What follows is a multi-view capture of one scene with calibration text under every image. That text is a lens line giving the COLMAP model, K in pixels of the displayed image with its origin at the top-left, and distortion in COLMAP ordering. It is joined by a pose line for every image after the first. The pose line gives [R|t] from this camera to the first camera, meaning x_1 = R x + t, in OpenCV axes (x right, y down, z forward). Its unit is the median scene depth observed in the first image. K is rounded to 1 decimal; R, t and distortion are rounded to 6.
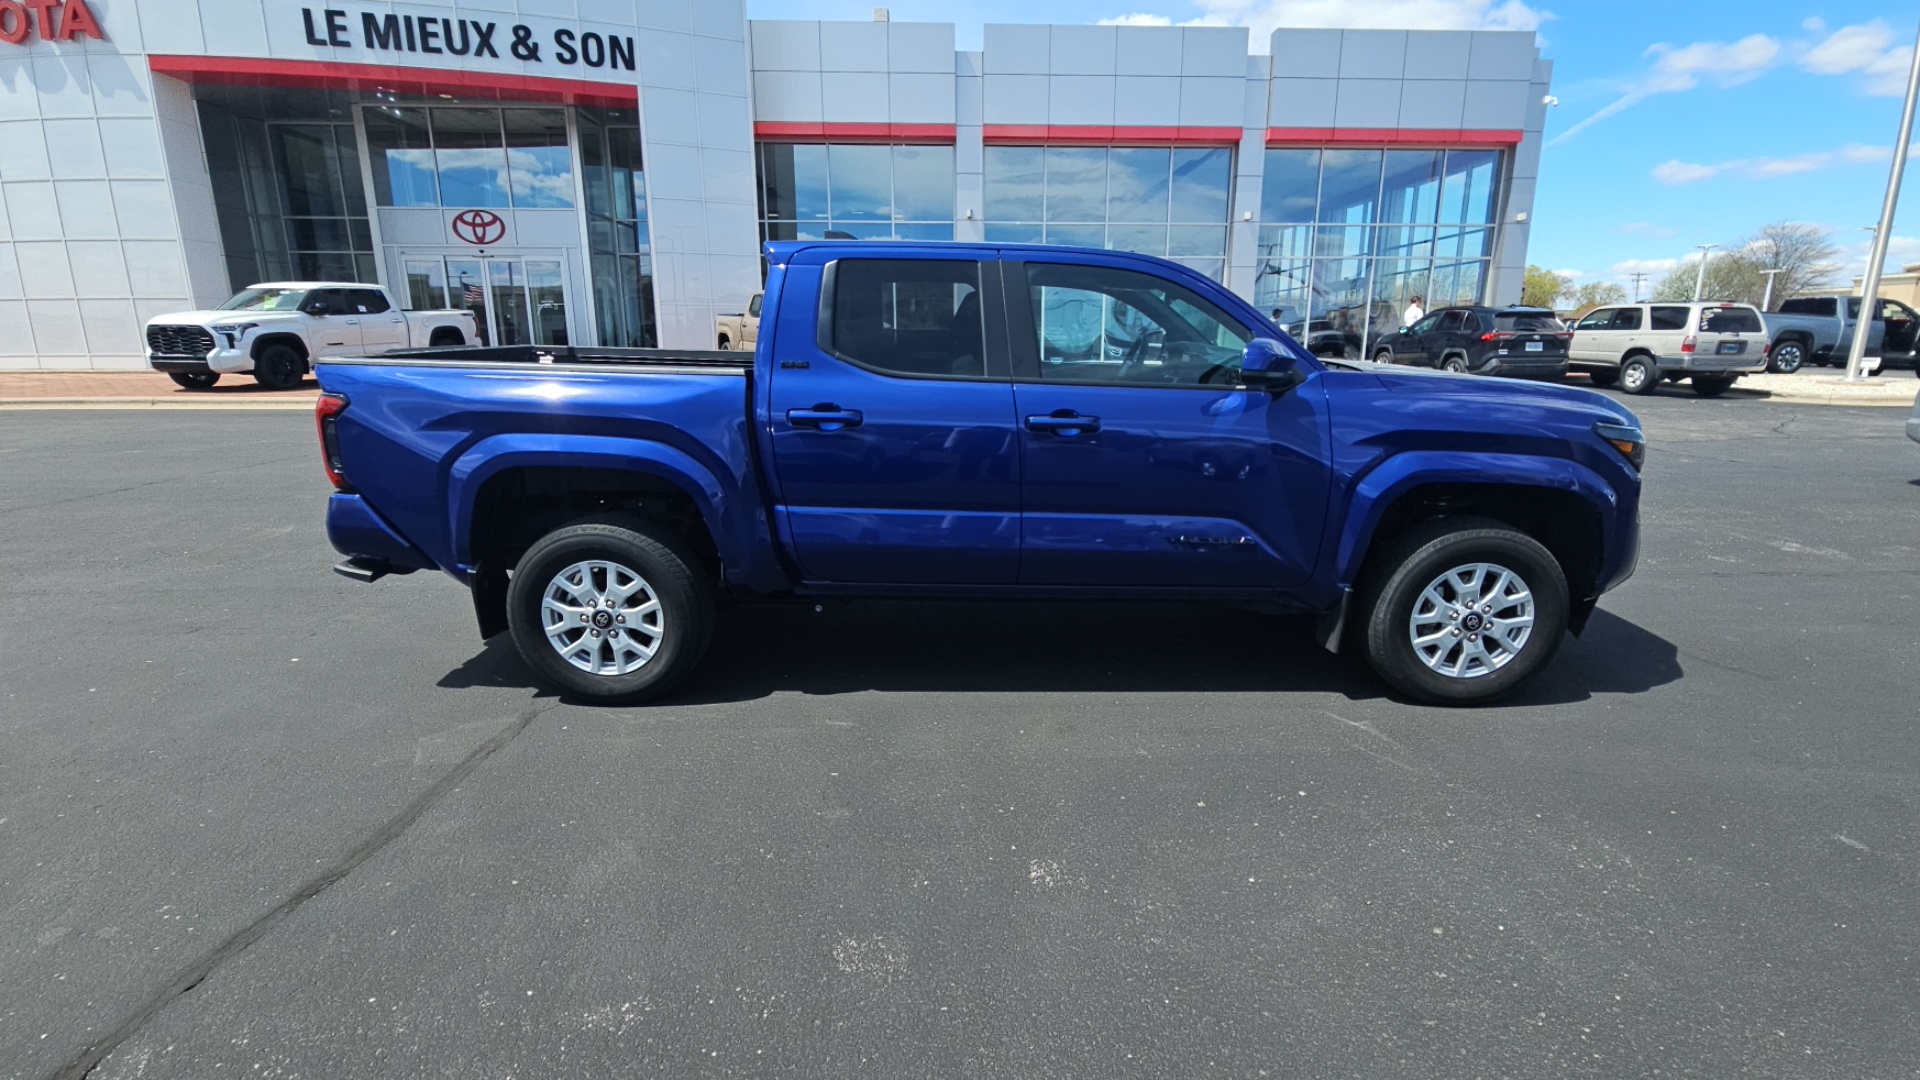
lens RADIAL K [[856.8, 0, 985.5], [0, 856.8, 547.6], [0, 0, 1]] dist [0.011937, -0.008163]
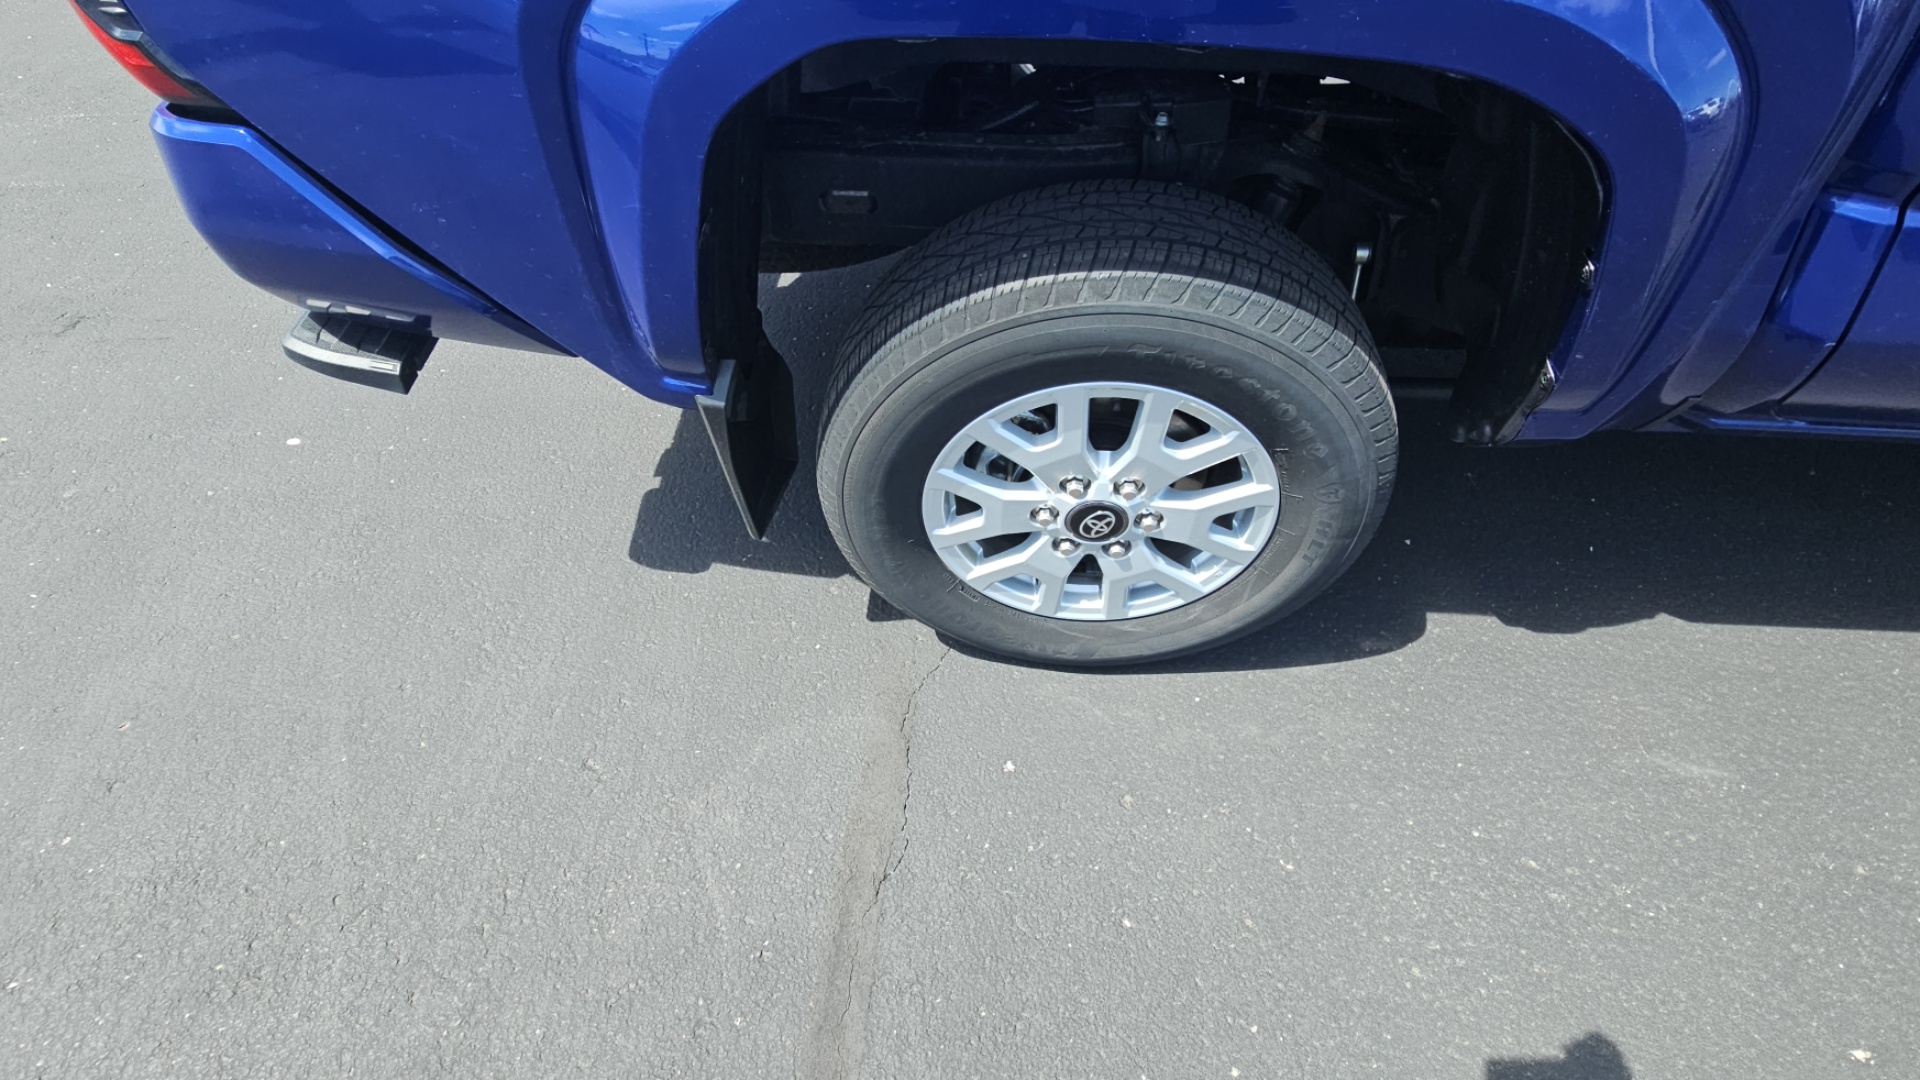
lens RADIAL K [[856.8, 0, 969.9], [0, 856.8, 542.2], [0, 0, 1]] dist [0.011937, -0.008163]
pose [[0.998256, 0.036113, -0.046694, -0.103271], [-0.002687, 0.818004, 0.575206, -0.023272], [0.058968, -0.574078, 0.816675, 0.152223]]
